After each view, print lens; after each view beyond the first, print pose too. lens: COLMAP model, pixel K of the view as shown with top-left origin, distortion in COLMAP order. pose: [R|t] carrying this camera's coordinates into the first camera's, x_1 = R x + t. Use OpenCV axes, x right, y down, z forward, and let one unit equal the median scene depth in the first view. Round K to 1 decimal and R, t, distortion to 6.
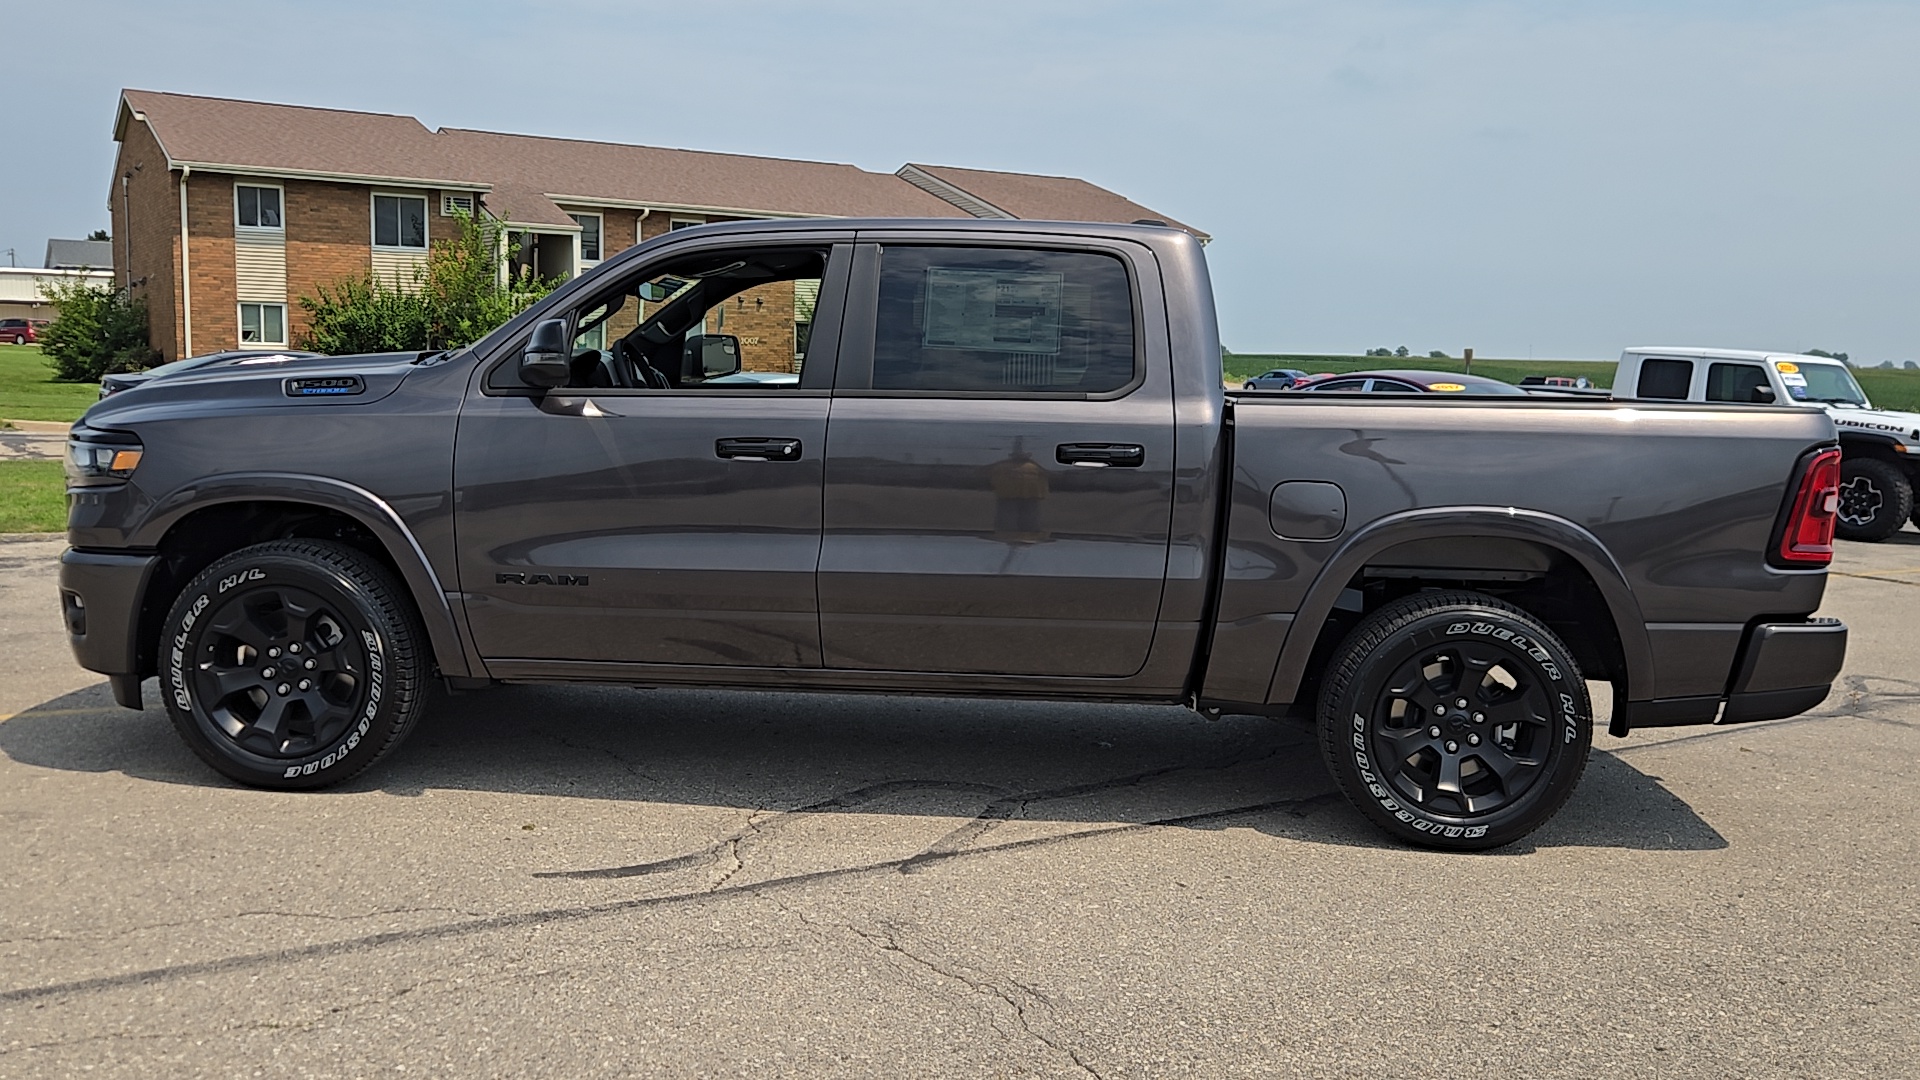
lens RADIAL K [[1614.4, 0, 953.2], [0, 1614.4, 531.3], [0, 0, 1]] dist [0.016398, -0.020054]
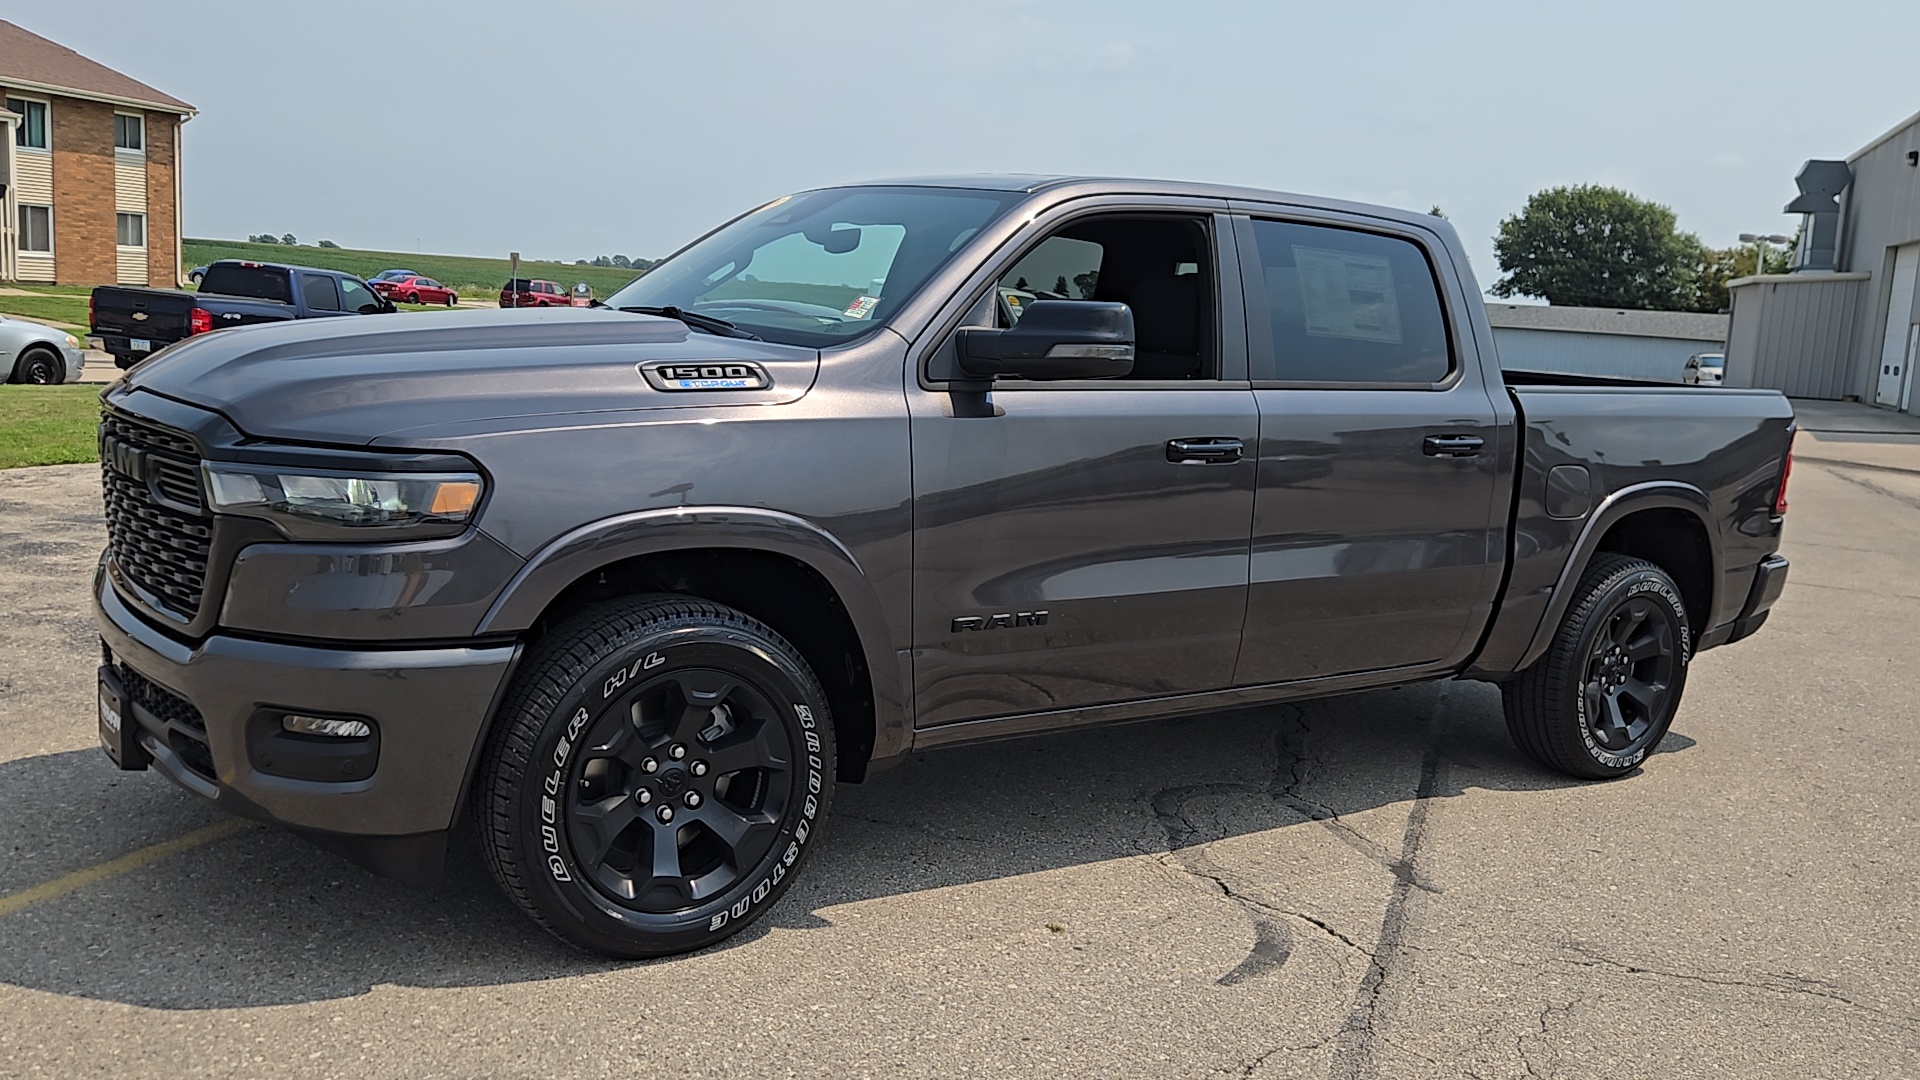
lens RADIAL K [[1614.4, 0, 953.2], [0, 1614.4, 531.3], [0, 0, 1]] dist [0.016398, -0.020054]
pose [[0.783122, -0.063657, 0.618602, -0.749473], [0.021401, 0.996917, 0.075495, -0.074279], [-0.621500, -0.045883, 0.782069, 0.389972]]
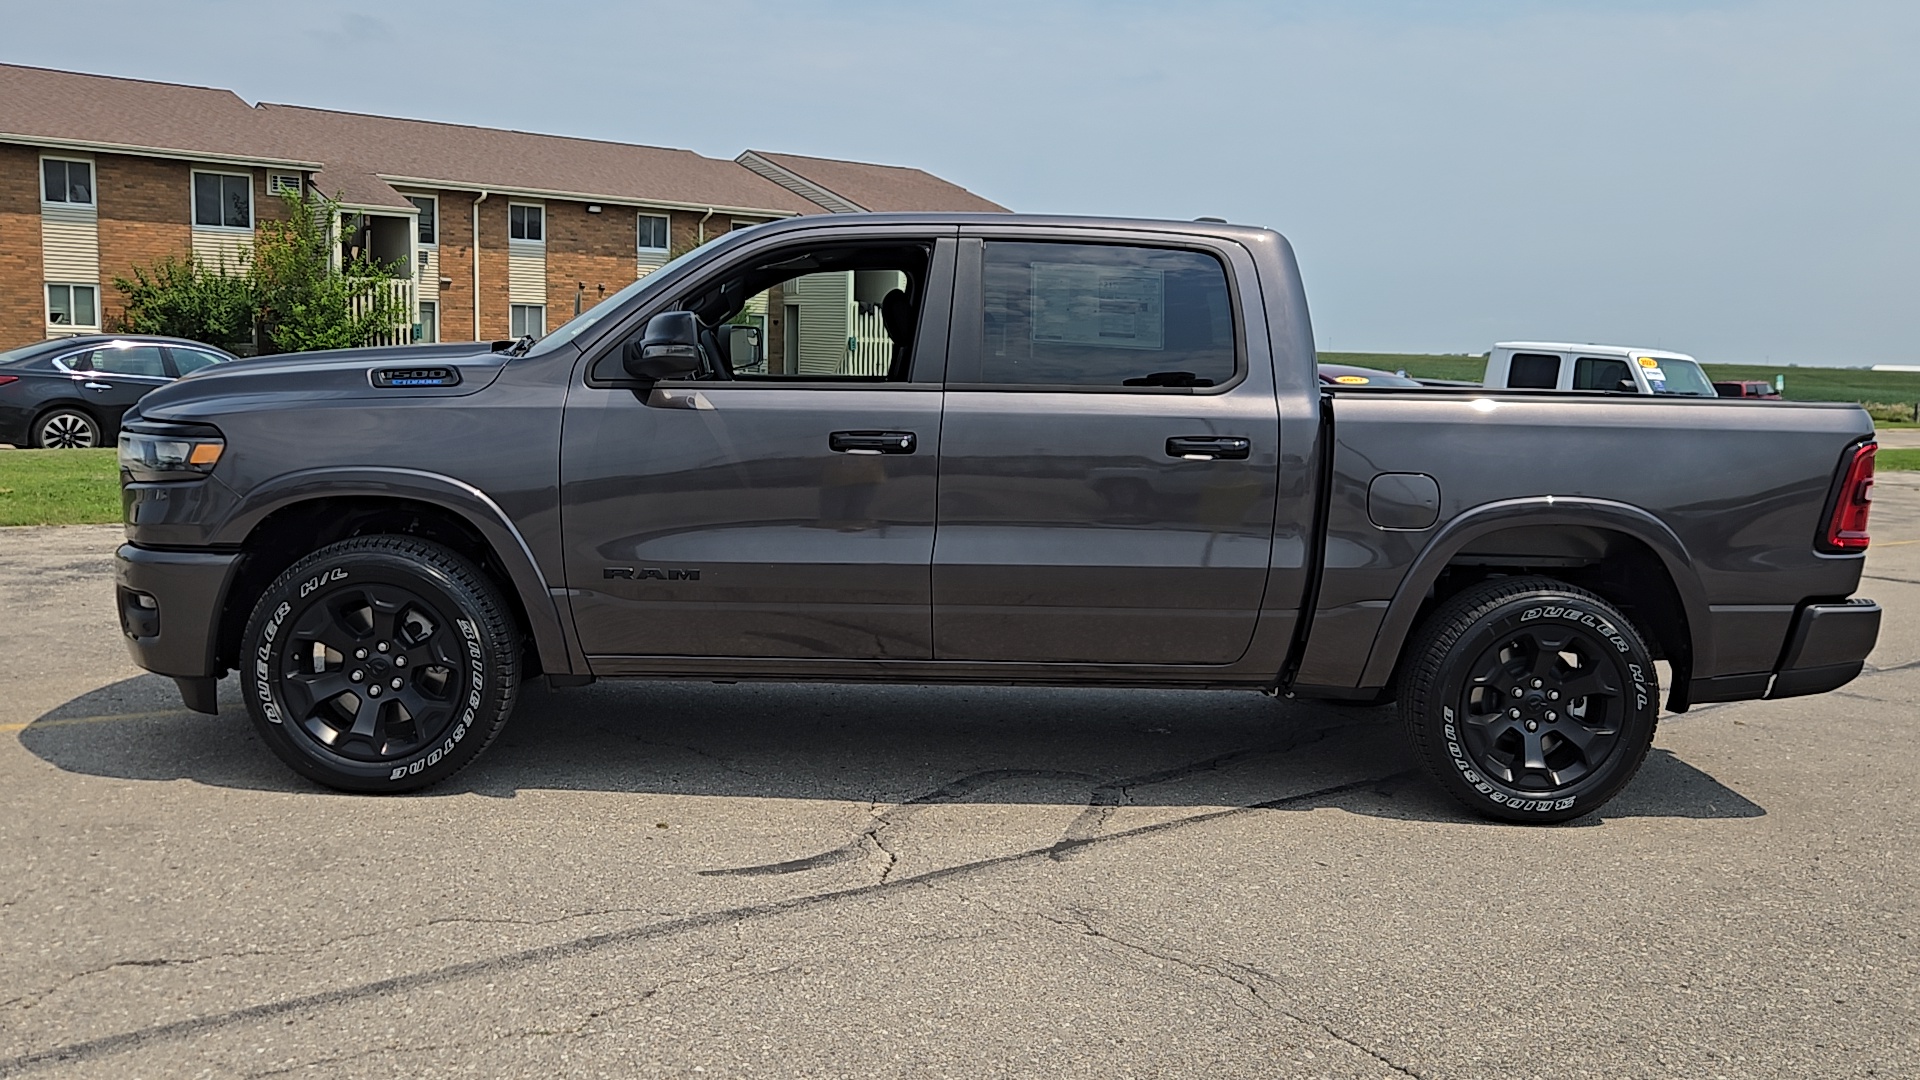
lens RADIAL K [[1614.4, 0, 953.2], [0, 1614.4, 531.3], [0, 0, 1]] dist [0.016398, -0.020054]
pose [[0.993426, -0.006366, 0.114299, -0.181489], [0.005603, 0.999960, 0.006997, -0.002404], [-0.114339, -0.006310, 0.993422, -0.000014]]
